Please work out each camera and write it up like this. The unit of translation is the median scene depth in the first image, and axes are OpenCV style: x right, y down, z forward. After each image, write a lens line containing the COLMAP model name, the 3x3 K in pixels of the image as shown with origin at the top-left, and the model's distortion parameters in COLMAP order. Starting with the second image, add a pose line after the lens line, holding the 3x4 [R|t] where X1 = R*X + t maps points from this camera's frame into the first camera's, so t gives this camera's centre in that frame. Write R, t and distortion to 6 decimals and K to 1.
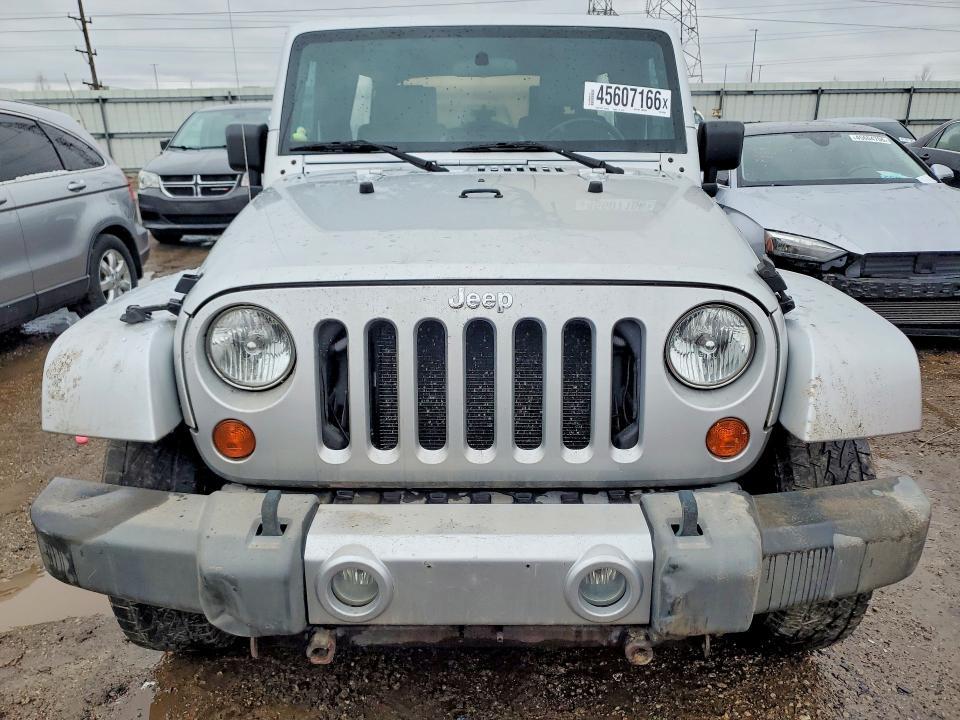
lens RADIAL K [[781.2, 0, 480.0], [0, 781.2, 360.0], [0, 0, 1]] dist [0.014487, 0.004160]
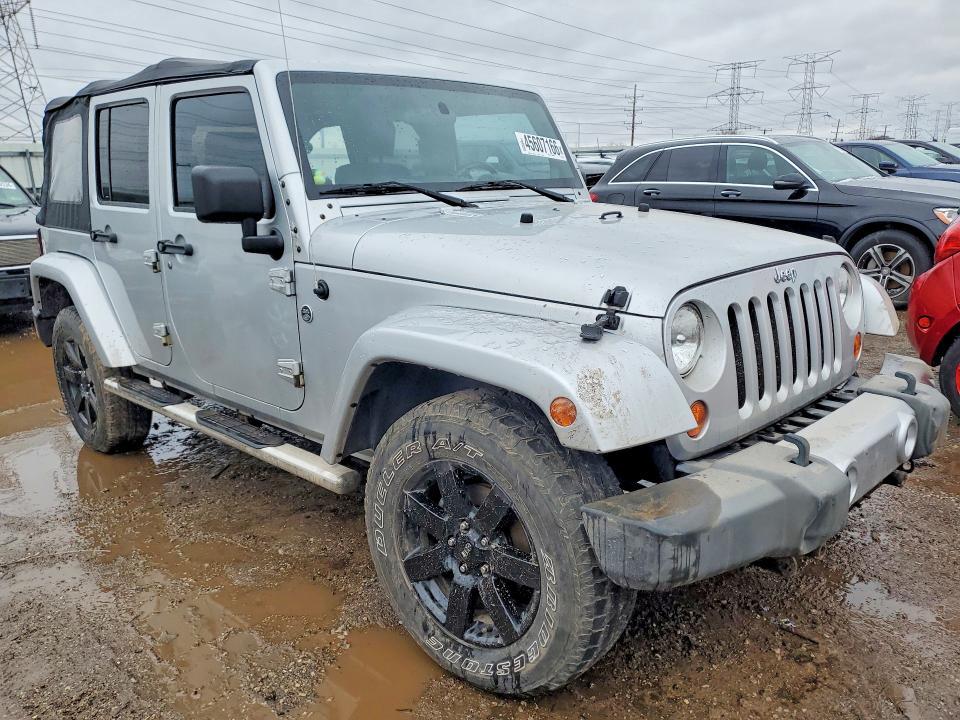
lens RADIAL K [[781.2, 0, 480.0], [0, 781.2, 360.0], [0, 0, 1]] dist [0.014487, 0.004160]
pose [[0.681013, -0.176984, 0.710561, -0.843166], [0.232093, 0.972492, 0.019783, -0.051038], [-0.694517, 0.151444, 0.703357, 0.248957]]
